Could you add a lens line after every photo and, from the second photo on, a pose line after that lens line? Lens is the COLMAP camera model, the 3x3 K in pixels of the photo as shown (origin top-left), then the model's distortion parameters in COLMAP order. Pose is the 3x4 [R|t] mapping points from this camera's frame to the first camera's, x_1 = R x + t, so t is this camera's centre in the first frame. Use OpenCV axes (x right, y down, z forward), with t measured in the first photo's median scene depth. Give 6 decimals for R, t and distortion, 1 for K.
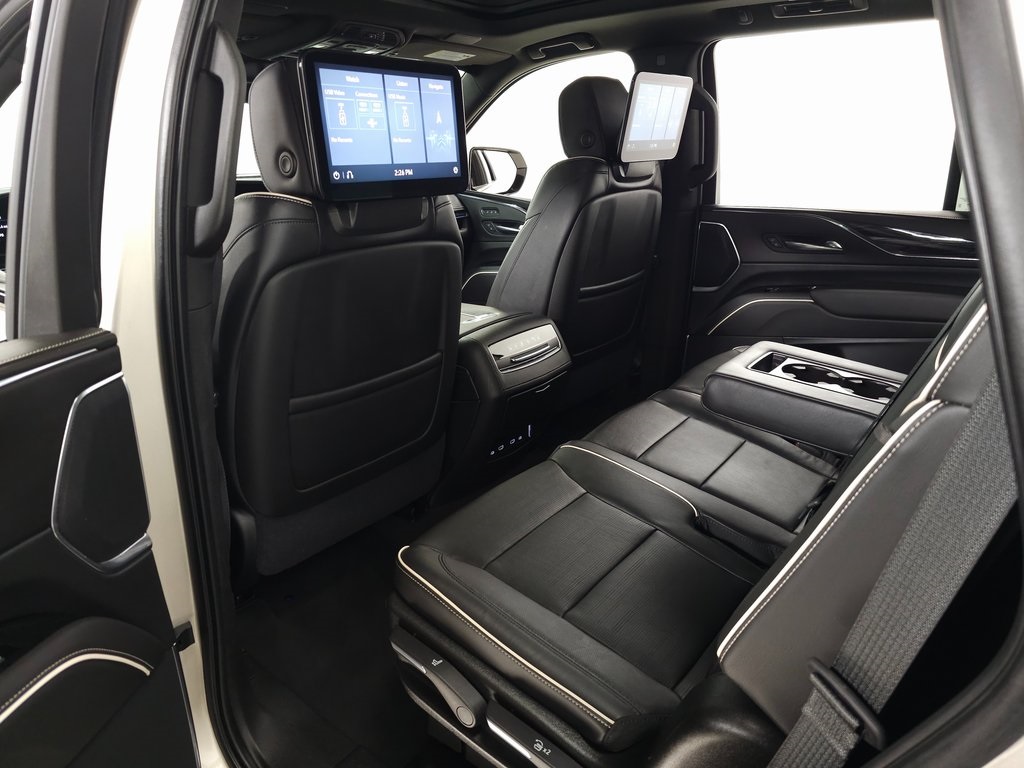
lens RADIAL K [[693.0, 0, 509.3], [0, 693.0, 382.0], [0, 0, 1]] dist [0.041769, -0.046521]
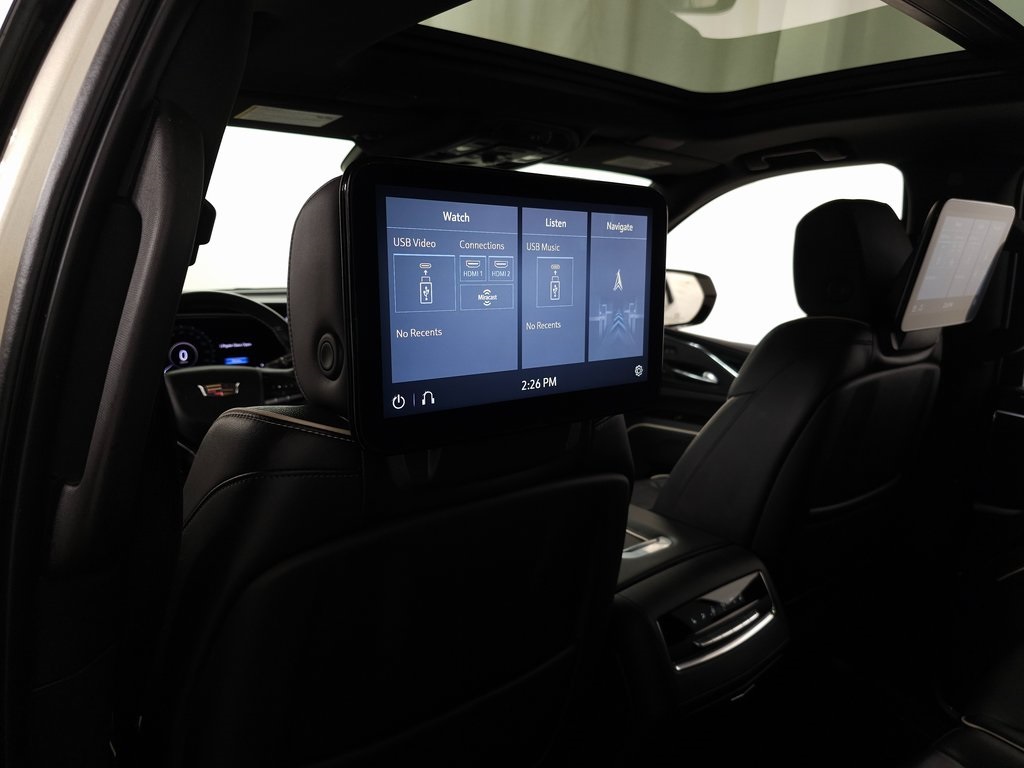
lens RADIAL K [[693.0, 0, 497.8], [0, 693.0, 366.7], [0, 0, 1]] dist [0.041769, -0.046521]
pose [[0.967983, 0.096660, -0.231660, -0.059462], [-0.128472, 0.983625, -0.126398, -0.229836], [0.215649, 0.152113, 0.964550, 0.462850]]
